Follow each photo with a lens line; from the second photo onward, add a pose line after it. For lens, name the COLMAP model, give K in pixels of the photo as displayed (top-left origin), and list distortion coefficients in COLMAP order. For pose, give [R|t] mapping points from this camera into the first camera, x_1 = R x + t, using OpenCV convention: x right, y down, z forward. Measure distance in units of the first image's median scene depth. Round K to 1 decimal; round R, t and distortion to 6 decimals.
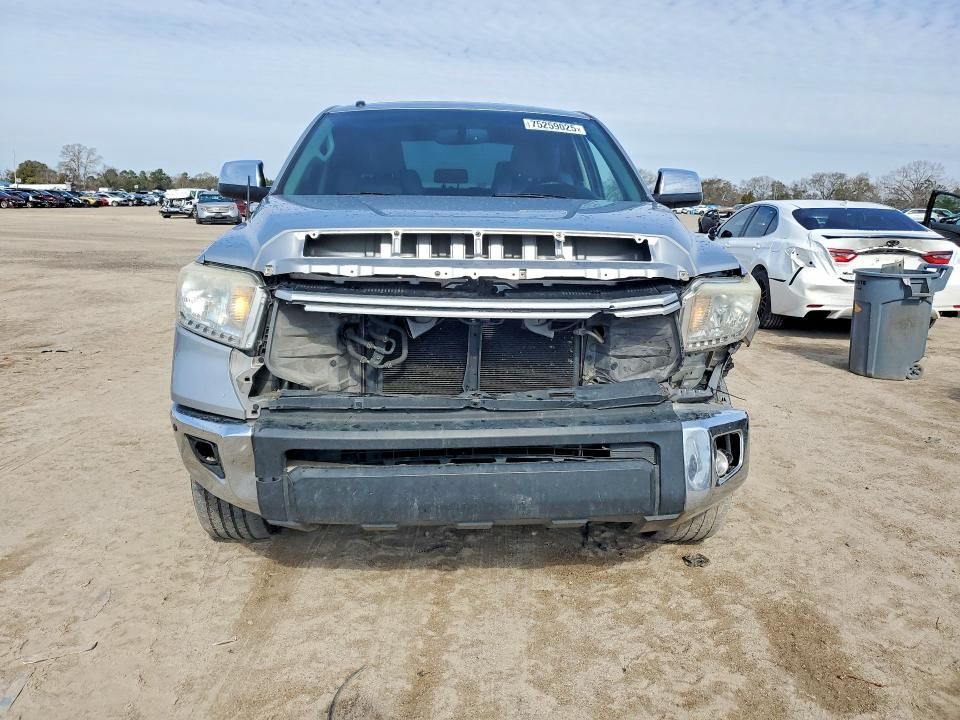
lens RADIAL K [[748.3, 0, 478.6], [0, 748.3, 355.0], [0, 0, 1]] dist [0.023436, 0.000013]
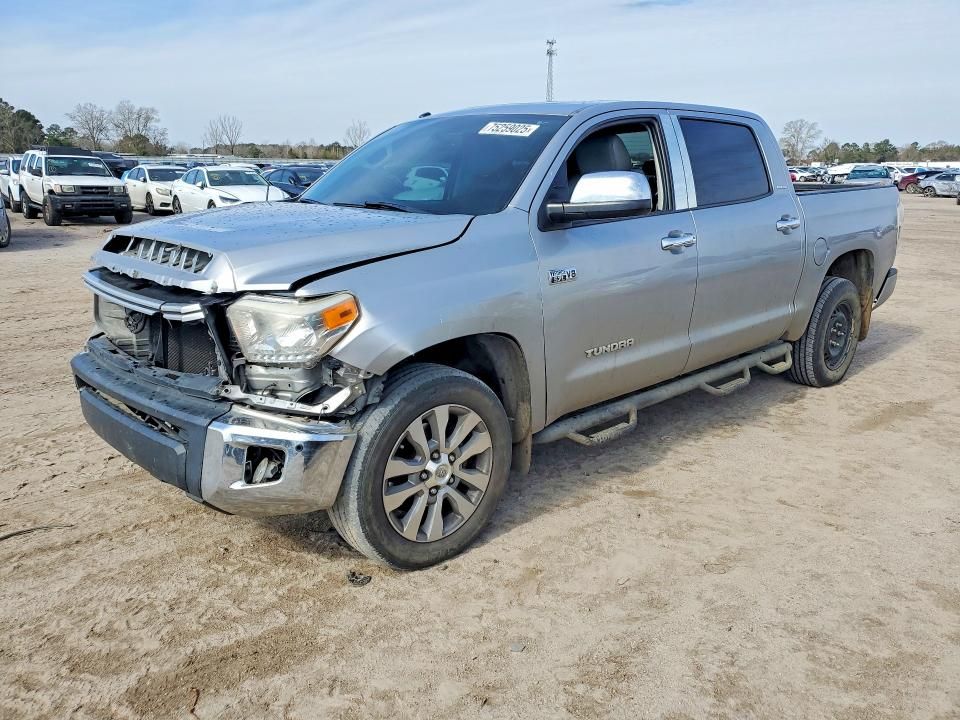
lens RADIAL K [[748.3, 0, 479.1], [0, 748.3, 365.1], [0, 0, 1]] dist [0.023436, 0.000013]
pose [[0.653090, 0.182860, -0.734871, 1.253730], [-0.149546, 0.982441, 0.111559, -0.165336], [0.742368, 0.037039, 0.668968, 0.514461]]
